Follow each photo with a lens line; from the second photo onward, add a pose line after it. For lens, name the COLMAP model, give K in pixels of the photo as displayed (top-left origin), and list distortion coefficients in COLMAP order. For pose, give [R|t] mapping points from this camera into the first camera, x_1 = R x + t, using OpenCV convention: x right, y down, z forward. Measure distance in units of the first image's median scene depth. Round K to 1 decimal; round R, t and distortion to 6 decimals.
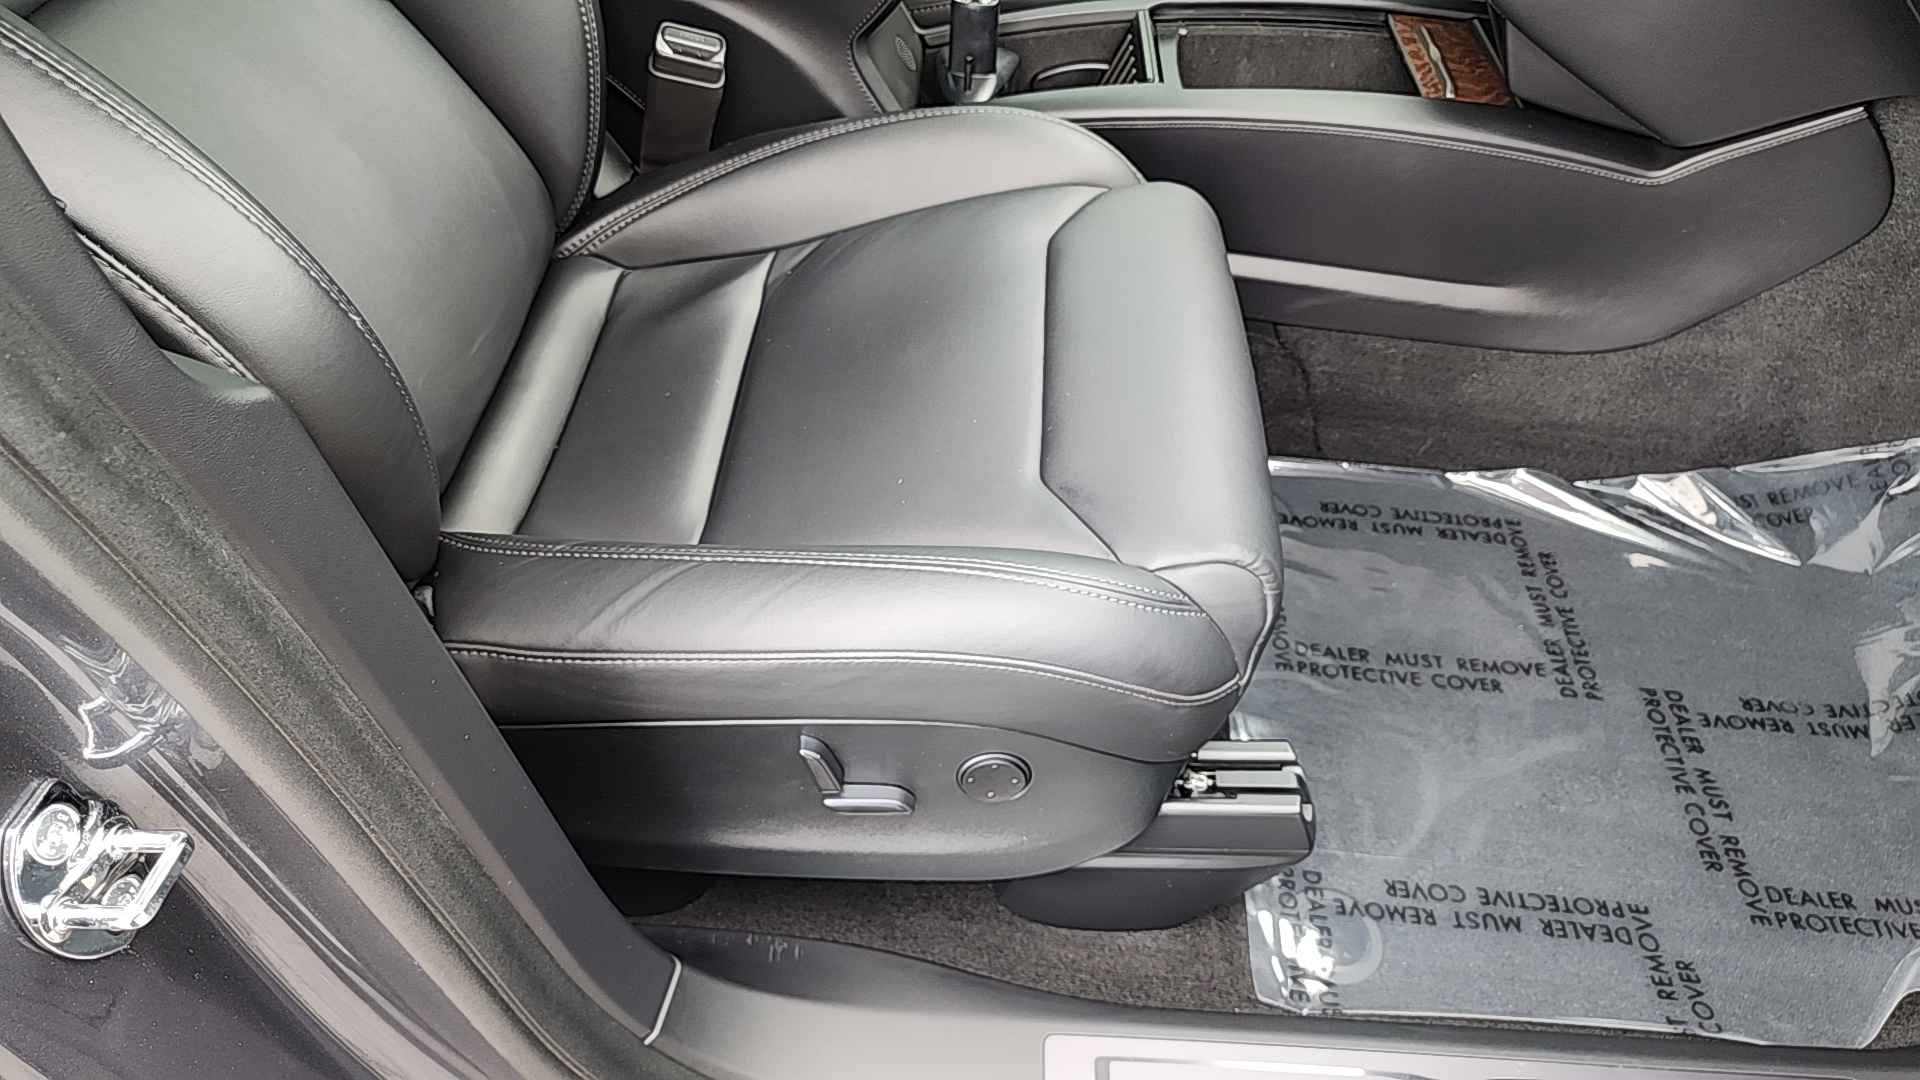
lens RADIAL K [[1266.8, 0, 957.3], [0, 1266.8, 543.7], [0, 0, 1]] dist [0.062342, -0.052227]
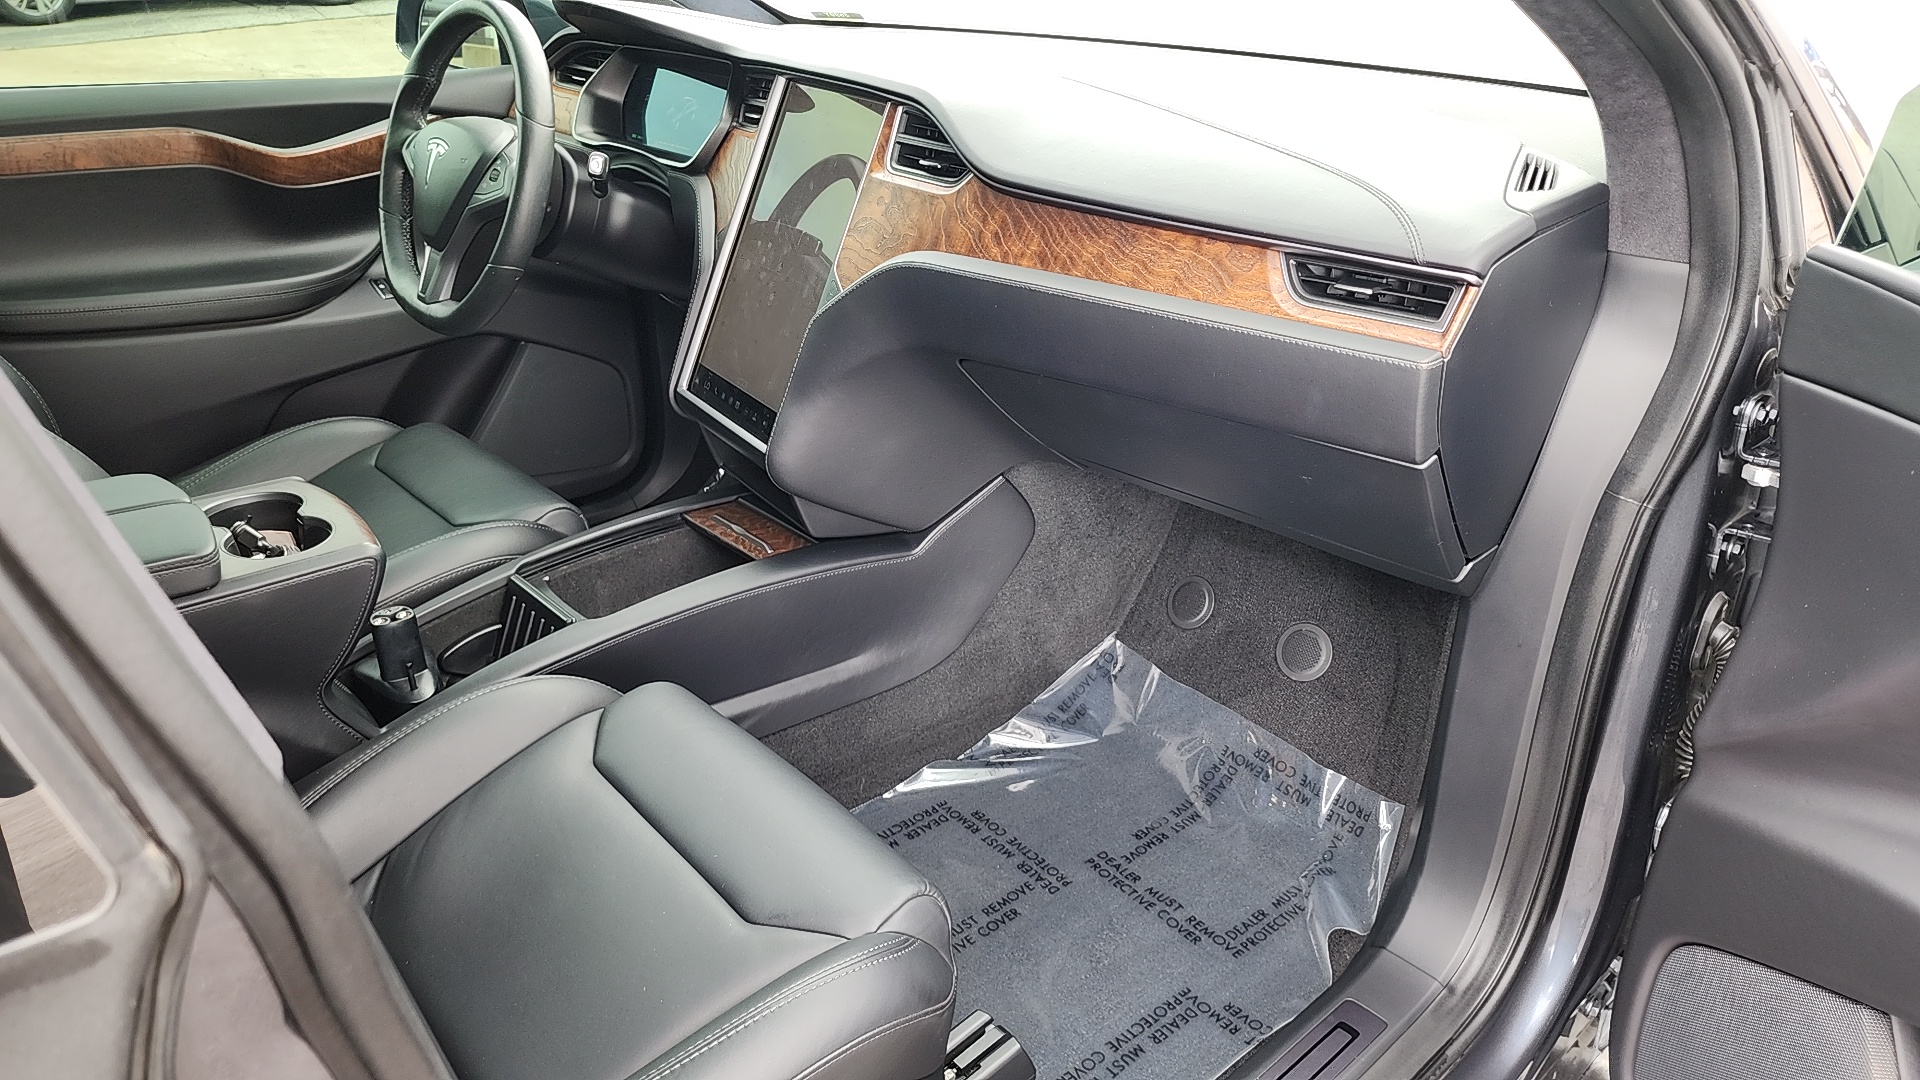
lens RADIAL K [[1266.8, 0, 957.3], [0, 1266.8, 543.7], [0, 0, 1]] dist [0.062342, -0.052227]
pose [[0.717943, -0.336183, 0.609540, -0.309494], [0.514479, 0.846110, -0.139315, -0.061997], [-0.468903, 0.413616, 0.780418, -0.173311]]
